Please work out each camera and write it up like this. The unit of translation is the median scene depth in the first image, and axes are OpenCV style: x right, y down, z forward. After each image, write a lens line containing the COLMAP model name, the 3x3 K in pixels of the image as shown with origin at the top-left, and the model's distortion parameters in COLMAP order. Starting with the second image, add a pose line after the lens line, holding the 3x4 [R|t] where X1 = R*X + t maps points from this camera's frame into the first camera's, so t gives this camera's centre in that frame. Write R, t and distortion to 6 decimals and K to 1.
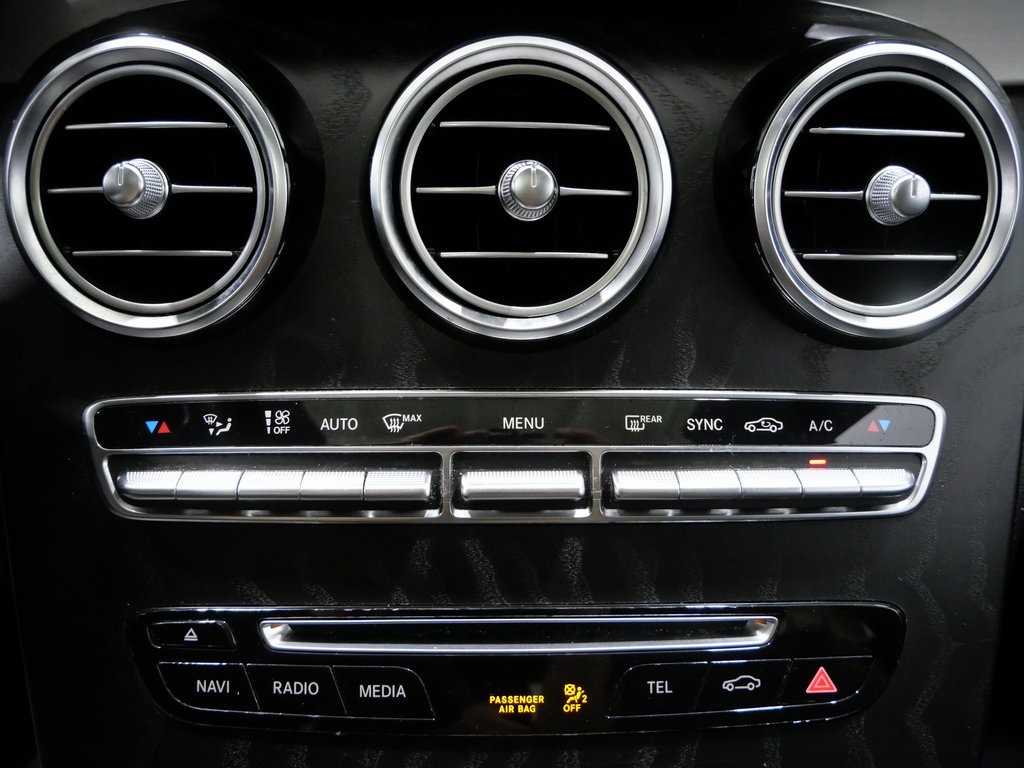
lens RADIAL K [[906.3, 0, 513.2], [0, 906.3, 384.7], [0, 0, 1]] dist [-0.026616, 0.010910]
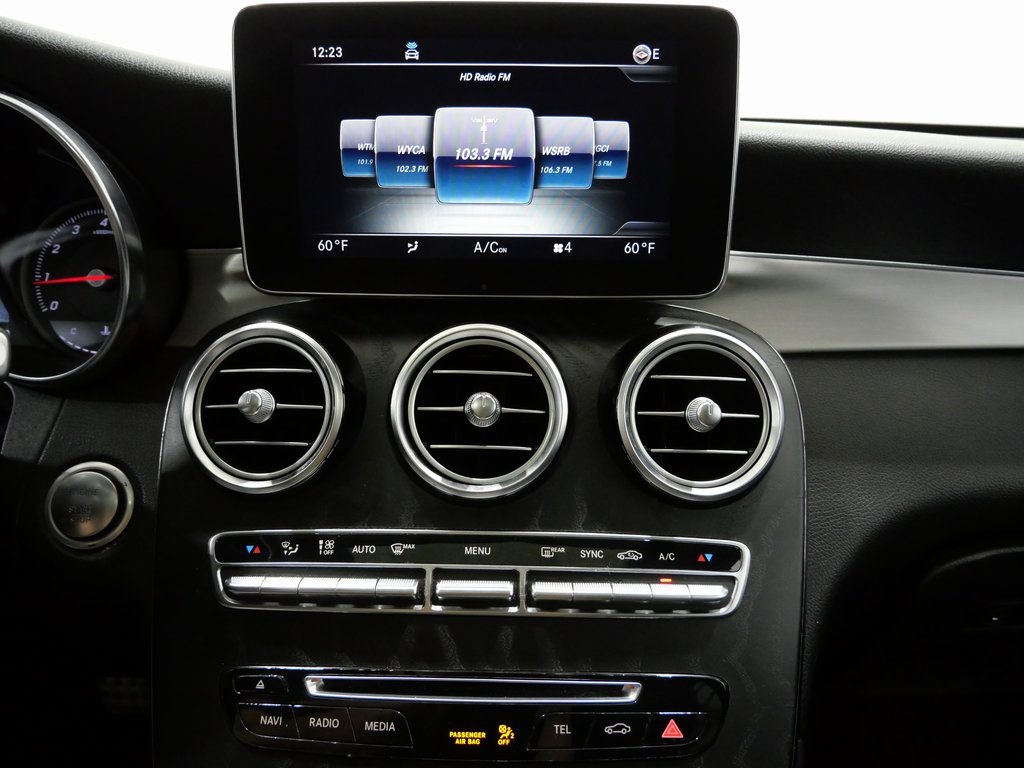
lens RADIAL K [[733.9, 0, 510.1], [0, 733.9, 387.4], [0, 0, 1]] dist [-0.044277, 0.002428]
pose [[0.999334, 0.008146, -0.035572, 0.113403], [-0.017503, 0.962327, -0.271330, 0.115708], [0.032021, 0.271772, 0.961829, -0.327772]]
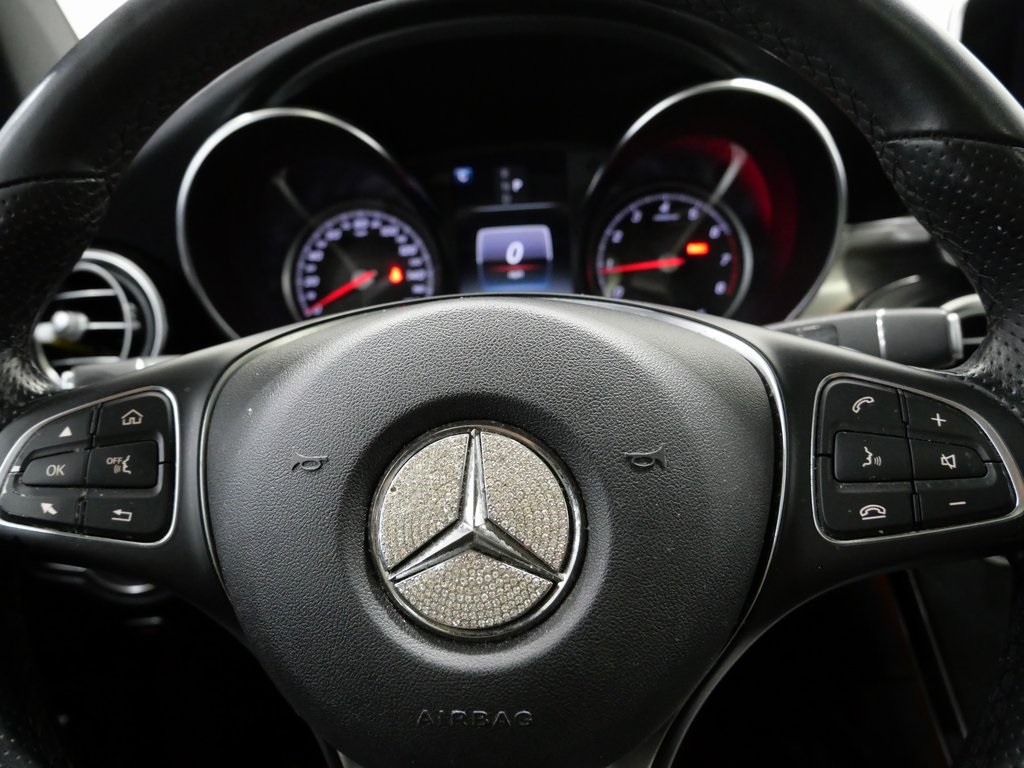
lens RADIAL K [[733.9, 0, 510.9], [0, 733.9, 392.8], [0, 0, 1]] dist [-0.044277, 0.002428]
pose [[0.996434, -0.051356, -0.066947, -1.257272], [0.035745, 0.975648, -0.216410, 0.097026], [0.076431, 0.213245, 0.974005, -0.481709]]
